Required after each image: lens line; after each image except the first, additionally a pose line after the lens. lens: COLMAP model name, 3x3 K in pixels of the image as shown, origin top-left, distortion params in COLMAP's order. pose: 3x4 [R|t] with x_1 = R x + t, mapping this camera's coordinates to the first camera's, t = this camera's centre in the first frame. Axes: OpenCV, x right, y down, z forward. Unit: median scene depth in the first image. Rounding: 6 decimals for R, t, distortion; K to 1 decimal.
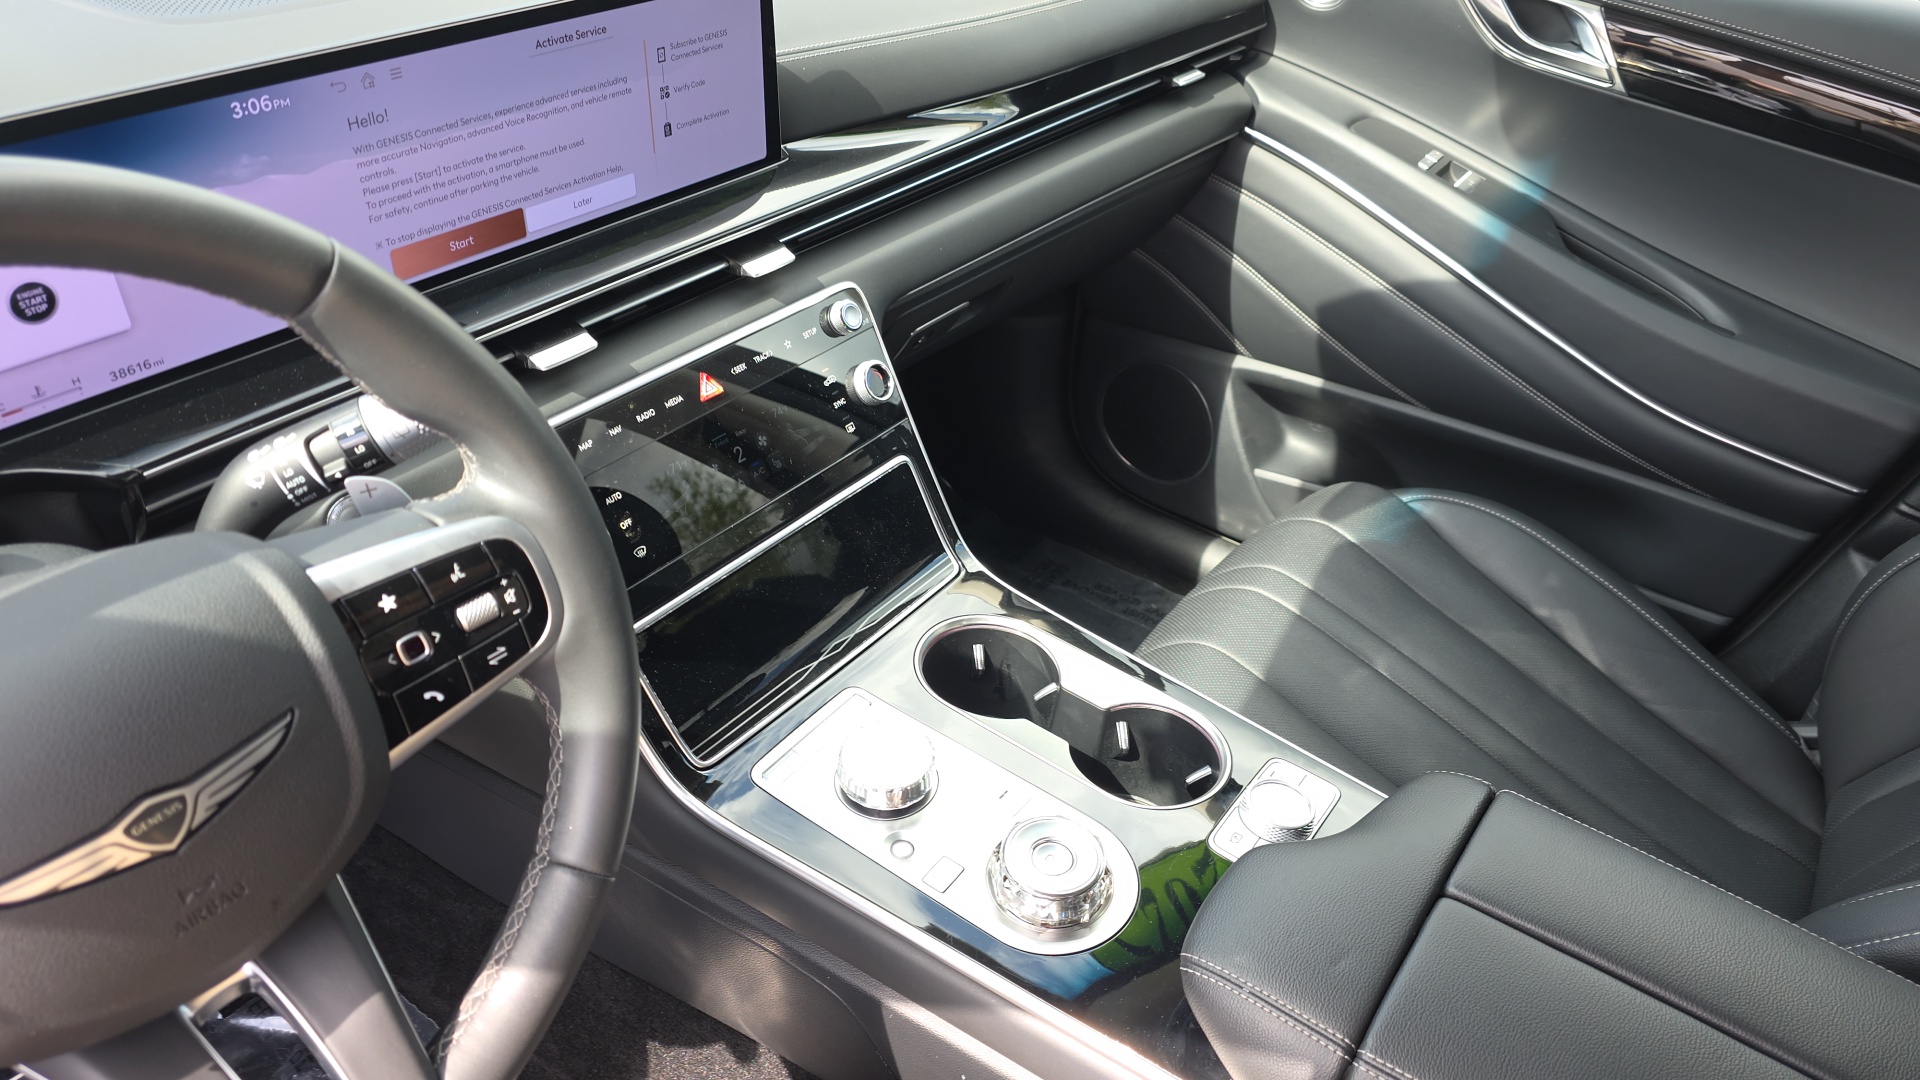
lens RADIAL K [[1310.8, 0, 971.4], [0, 1310.8, 556.5], [0, 0, 1]] dist [0.057321, -0.058233]
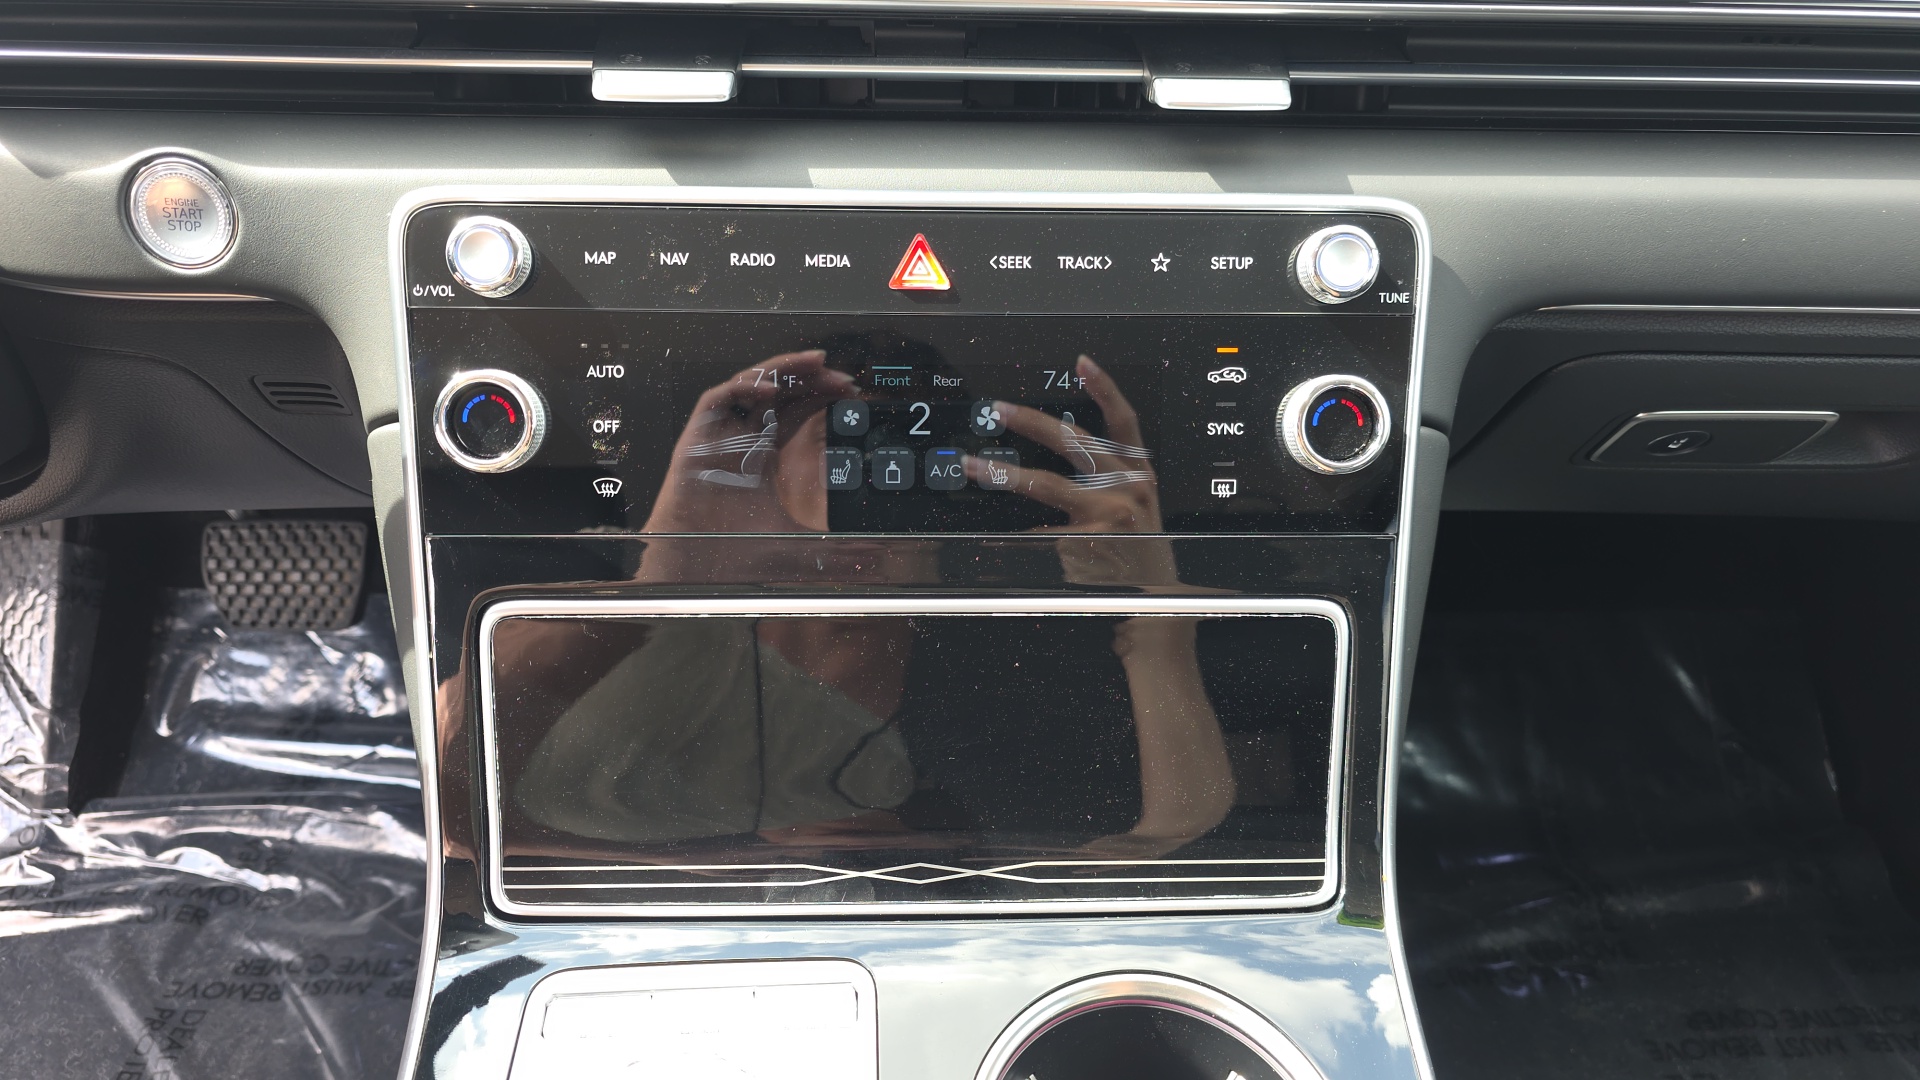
lens RADIAL K [[1310.8, 0, 944.1], [0, 1310.8, 551.7], [0, 0, 1]] dist [0.057321, -0.058233]
pose [[0.607017, 0.440663, -0.661322, 0.186793], [-0.459006, 0.873743, 0.160893, -0.126415], [0.648725, 0.205886, 0.732643, 0.708650]]
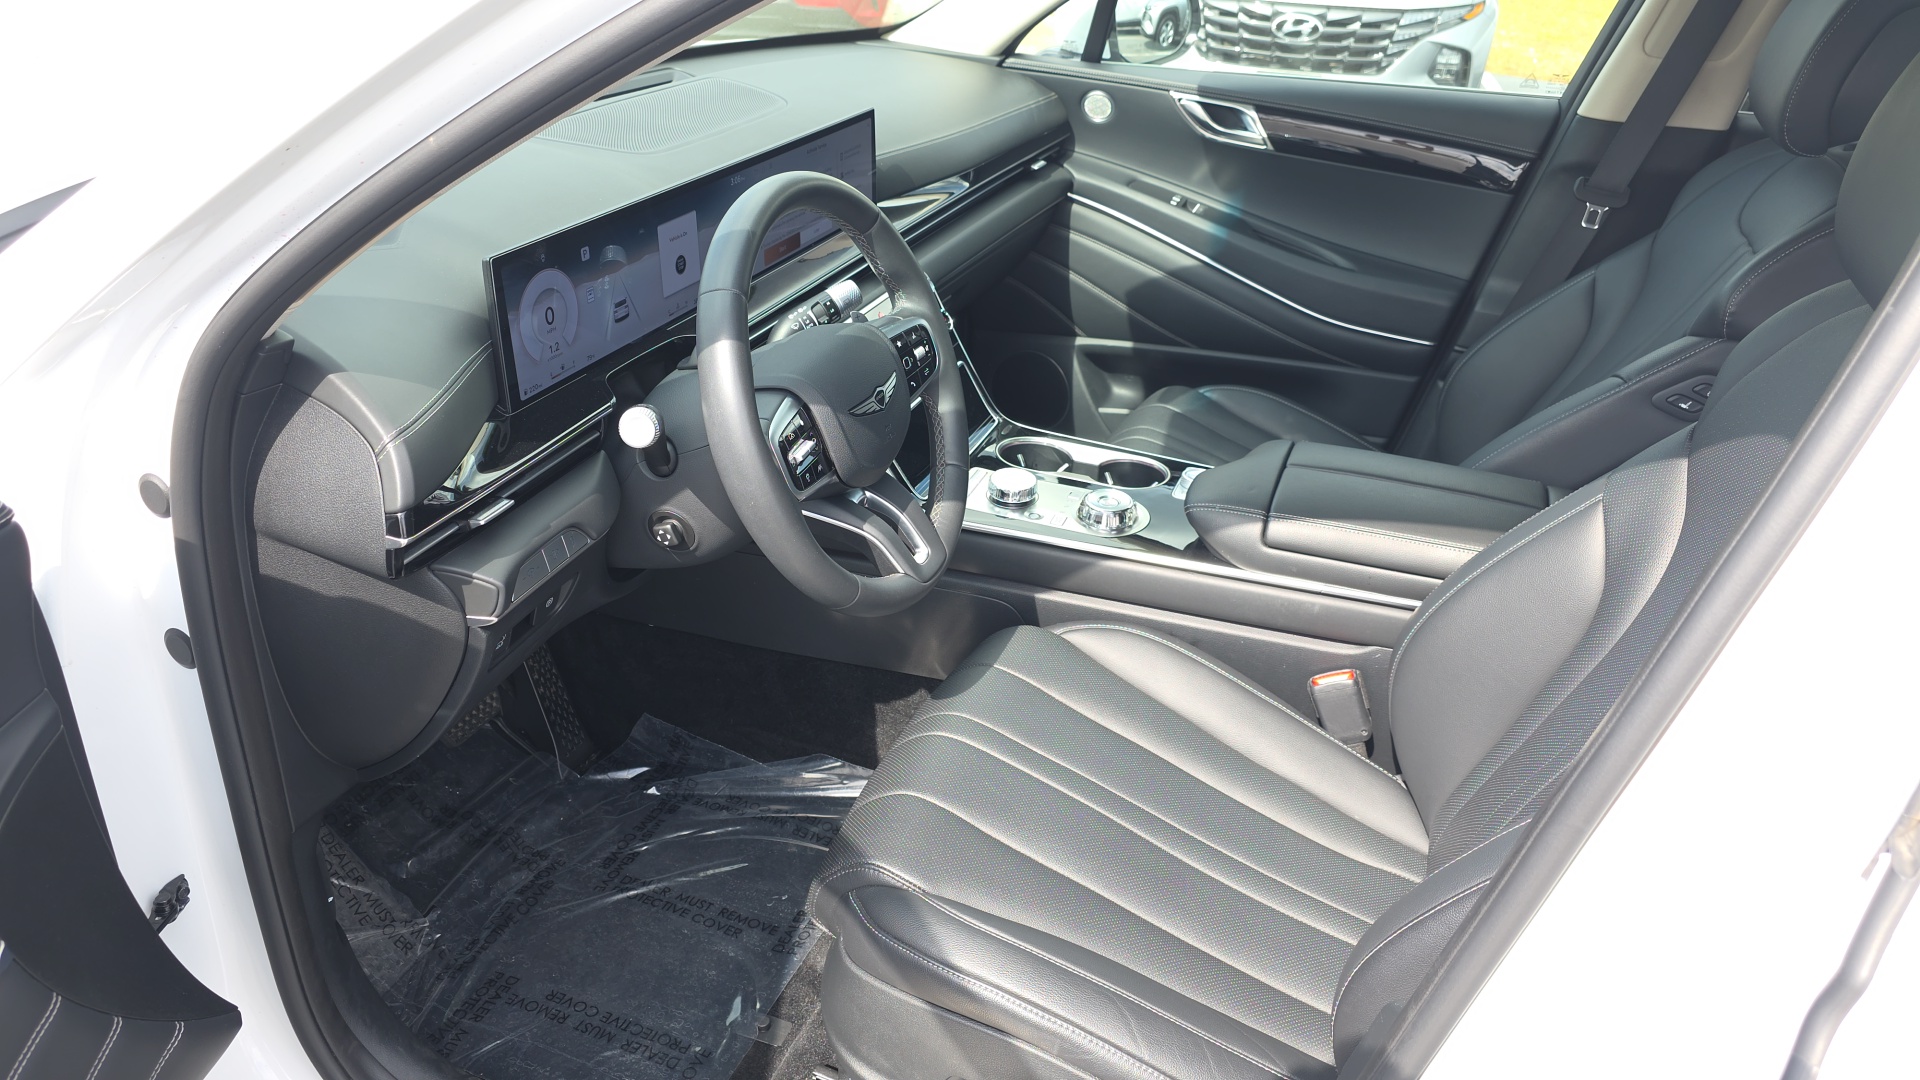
lens RADIAL K [[1310.8, 0, 977.4], [0, 1310.8, 540.9], [0, 0, 1]] dist [0.057321, -0.058233]
pose [[0.964218, -0.148966, 0.219301, -0.571199], [0.174510, 0.979355, -0.102027, 0.439165], [-0.199575, 0.136646, 0.970308, -0.917321]]
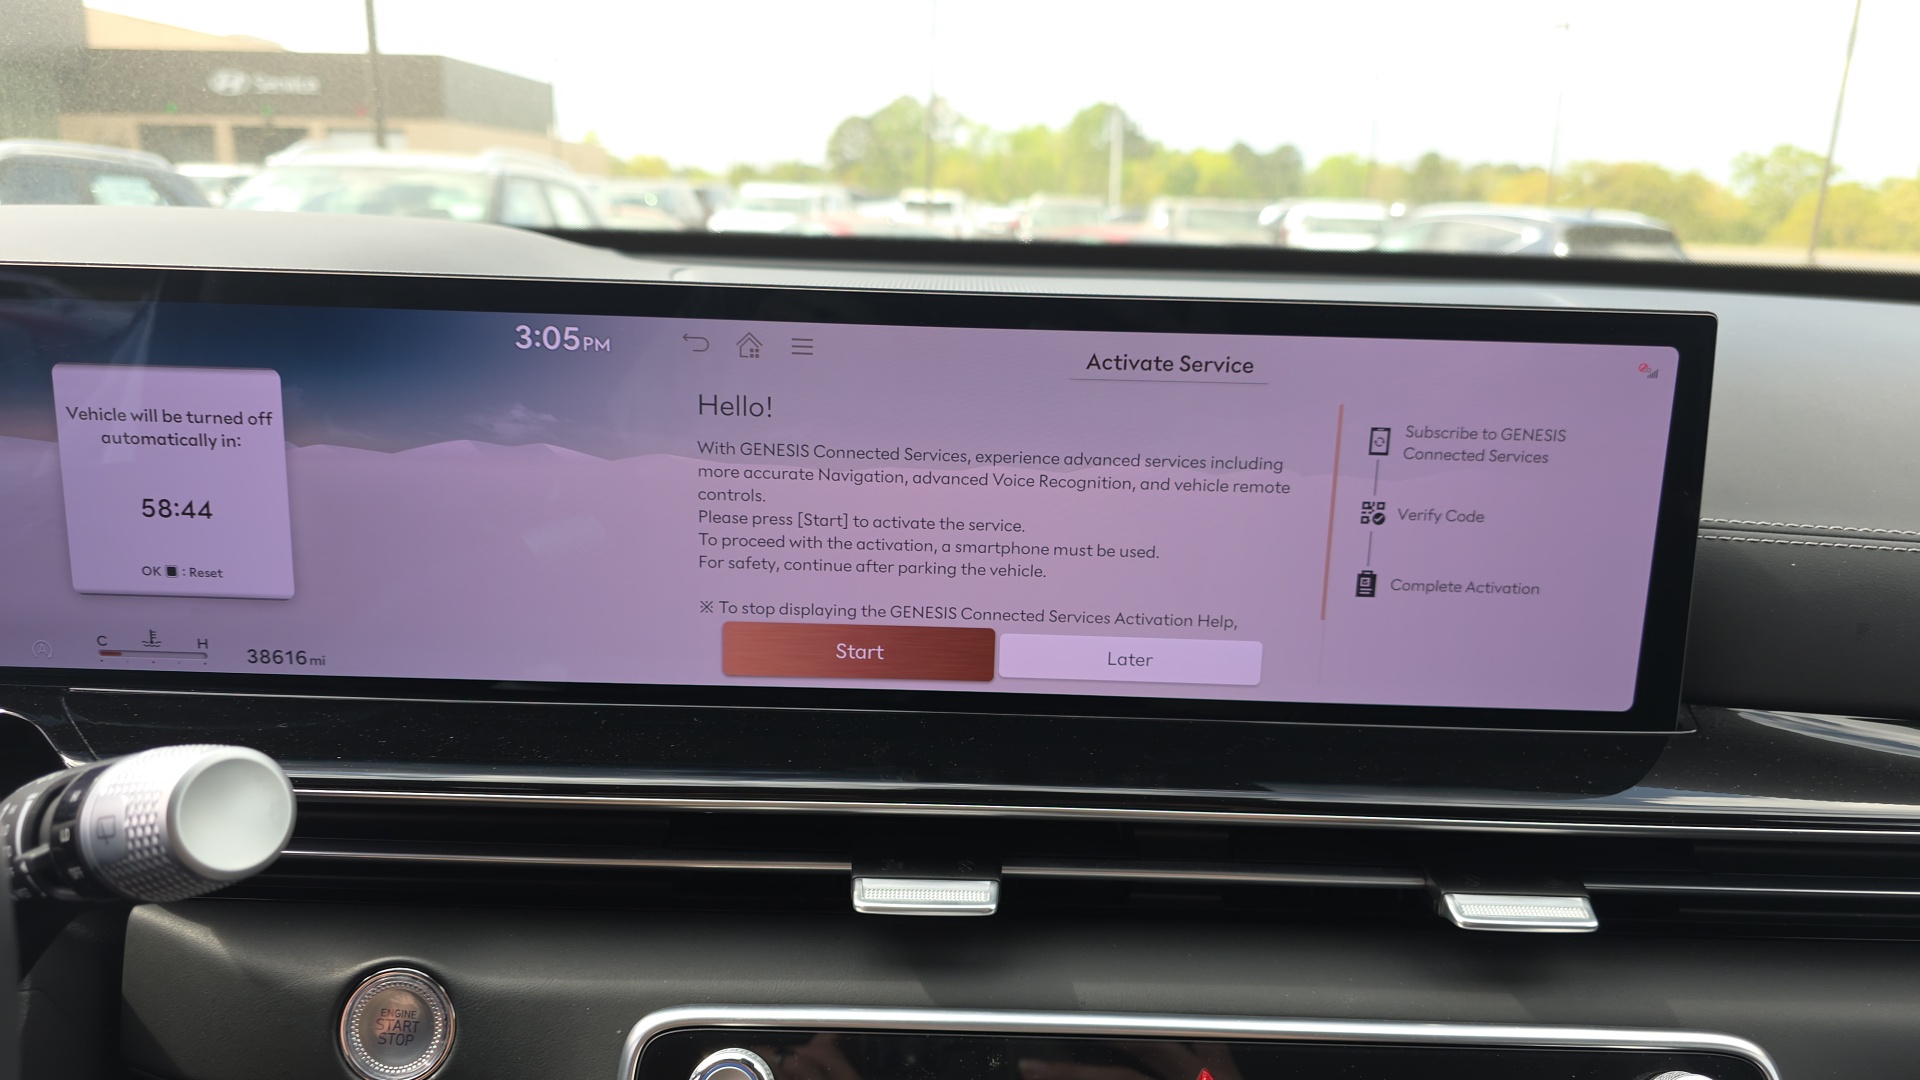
lens RADIAL K [[1310.8, 0, 954.9], [0, 1310.8, 540.4], [0, 0, 1]] dist [0.057321, -0.058233]
pose [[0.578600, 0.120305, -0.806690, 0.084332], [-0.475998, 0.852961, -0.214204, -0.165081], [0.662305, 0.507921, 0.550788, 0.647624]]
